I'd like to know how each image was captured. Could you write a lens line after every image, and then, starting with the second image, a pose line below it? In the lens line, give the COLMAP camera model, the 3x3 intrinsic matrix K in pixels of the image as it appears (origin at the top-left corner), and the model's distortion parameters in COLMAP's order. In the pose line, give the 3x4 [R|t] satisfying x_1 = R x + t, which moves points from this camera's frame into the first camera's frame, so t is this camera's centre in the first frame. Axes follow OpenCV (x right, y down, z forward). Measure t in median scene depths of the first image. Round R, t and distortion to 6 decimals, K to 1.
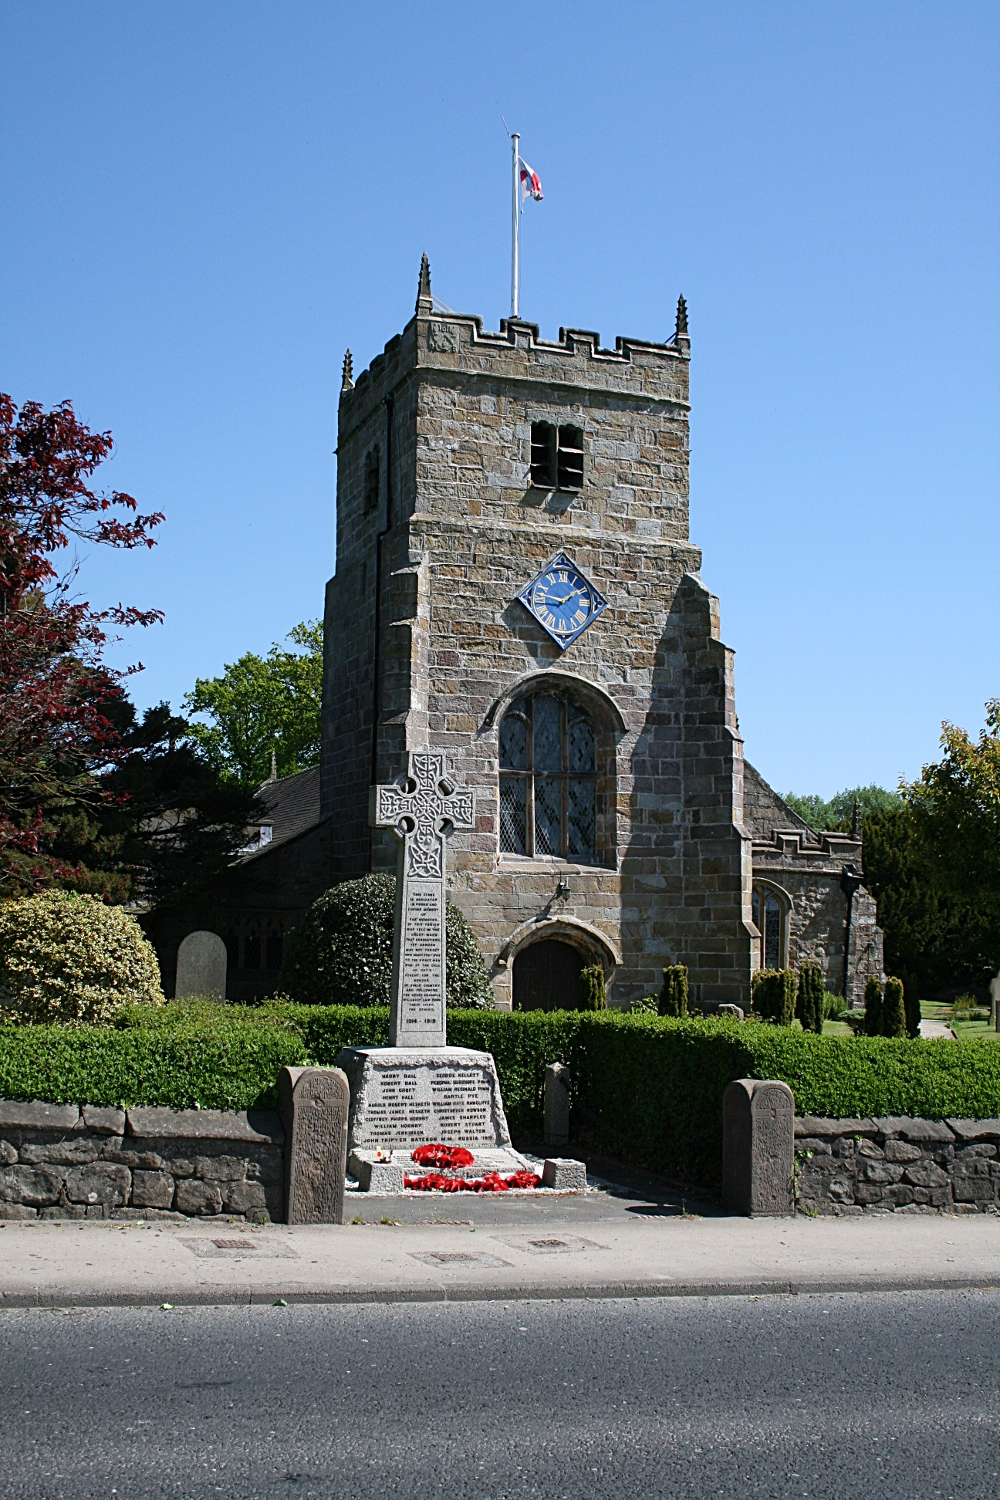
lens RADIAL K [[1723.6, 0, 514.3], [0, 1723.6, 757.6], [0, 0, 1]] dist [-0.077142, -0.001623]
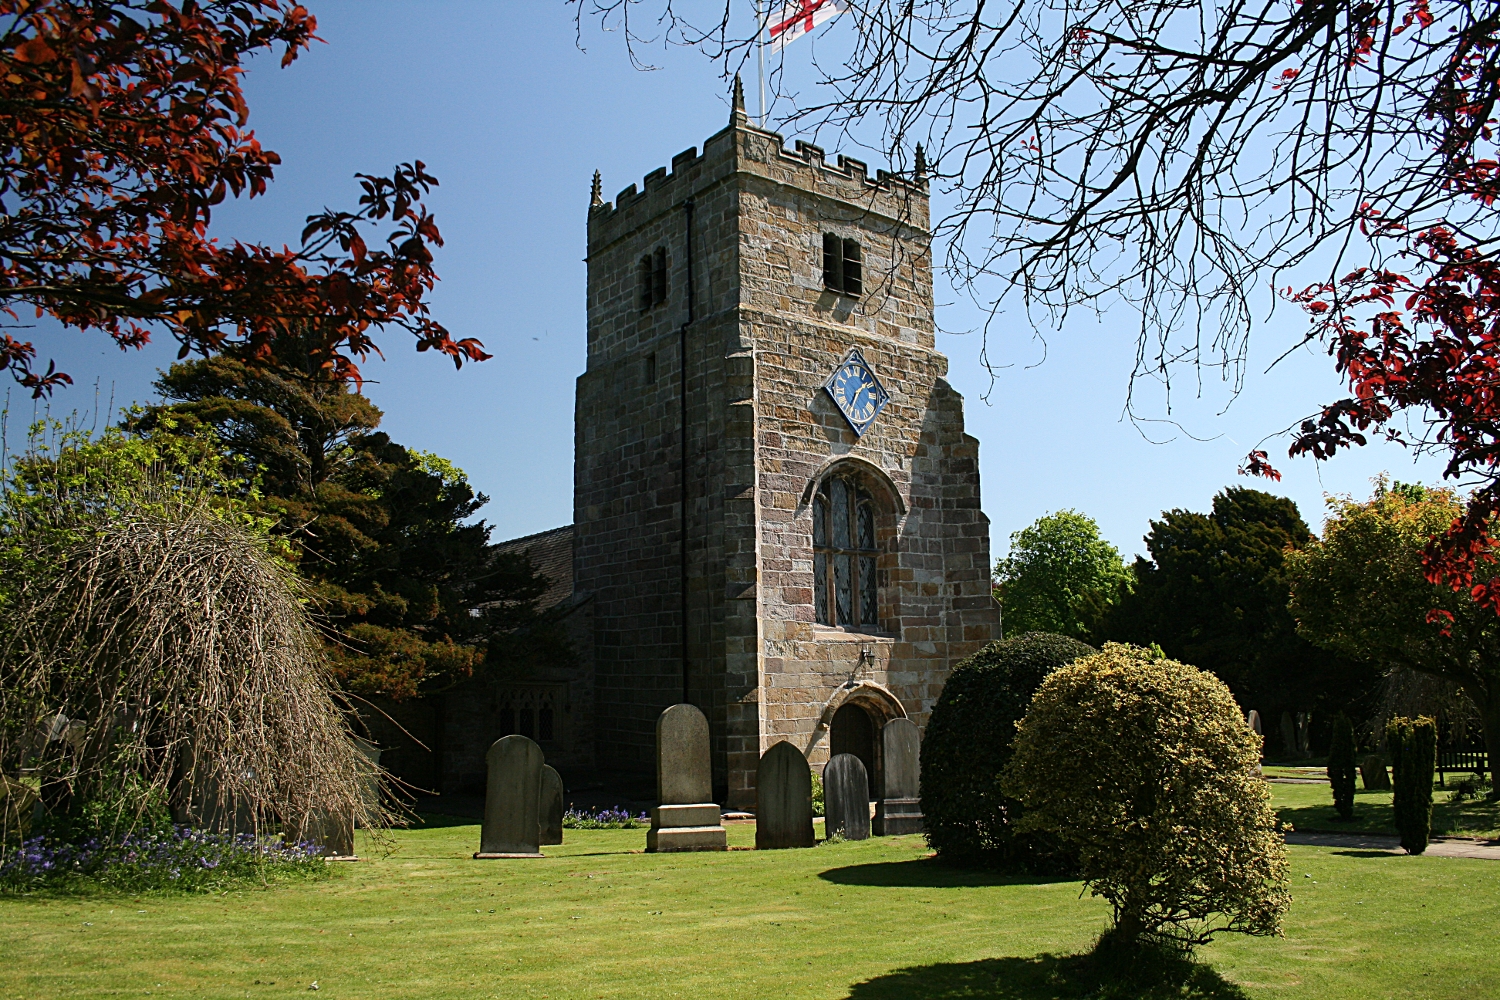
lens RADIAL K [[1234.0, 0, 750.0], [0, 1234.0, 500.0], [0, 0, 1]] dist [-0.167698, 0.143321]
pose [[0.957955, 0.018866, 0.286299, -0.260105], [-0.002620, 0.998369, -0.057025, 0.022177], [-0.286908, 0.053877, 0.956442, 0.270067]]
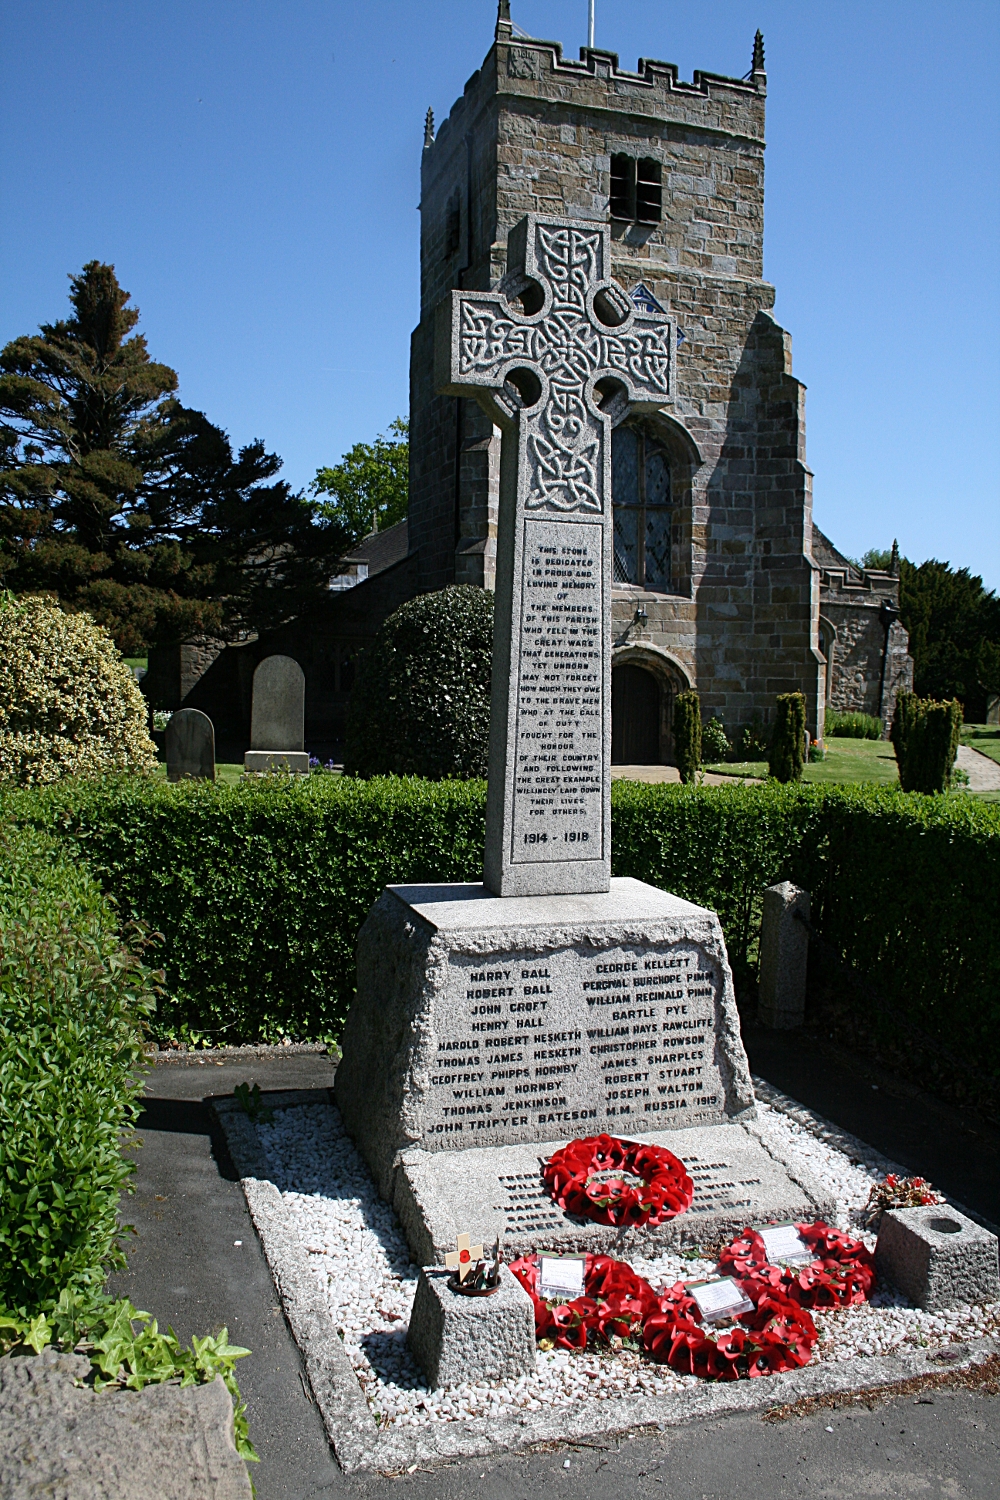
lens RADIAL K [[1234.0, 0, 503.5], [0, 1234.0, 764.0], [0, 0, 1]] dist [-0.167698, 0.143321]
pose [[0.998942, 0.004401, -0.045780, -0.019354], [0.004074, 0.983031, 0.183394, 0.027617], [0.045810, -0.183386, 0.981973, 0.250485]]
